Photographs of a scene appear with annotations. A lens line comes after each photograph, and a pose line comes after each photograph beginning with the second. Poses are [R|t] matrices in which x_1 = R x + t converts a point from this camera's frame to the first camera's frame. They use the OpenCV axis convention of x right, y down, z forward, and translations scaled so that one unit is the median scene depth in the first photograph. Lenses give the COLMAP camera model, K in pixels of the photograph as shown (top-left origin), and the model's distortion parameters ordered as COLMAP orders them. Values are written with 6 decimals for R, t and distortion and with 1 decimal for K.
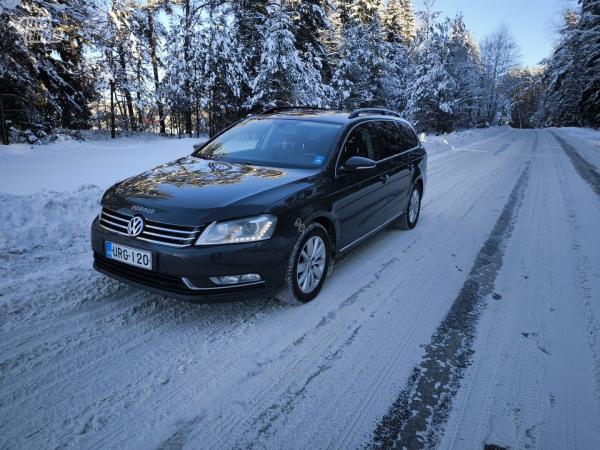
lens RADIAL K [[429.3, 0, 299.8], [0, 429.3, 222.5], [0, 0, 1]] dist [0.047598, -0.029923]
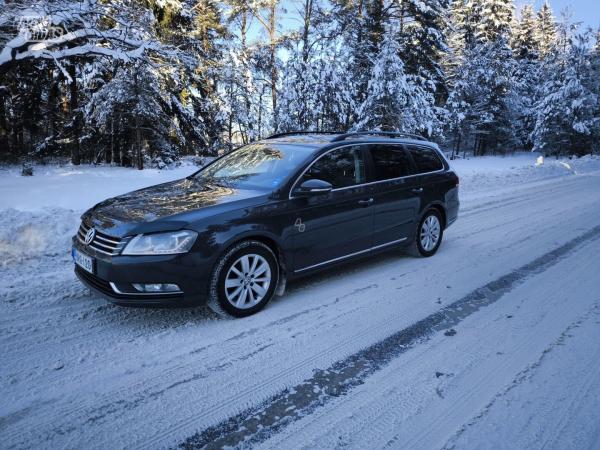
lens RADIAL K [[429.3, 0, 301.1], [0, 429.3, 225.6], [0, 0, 1]] dist [0.047598, -0.029923]
pose [[0.957921, 0.038051, -0.284497, 0.417080], [-0.052167, 0.997746, -0.042205, 0.000613], [0.282250, 0.055270, 0.957747, 0.028075]]
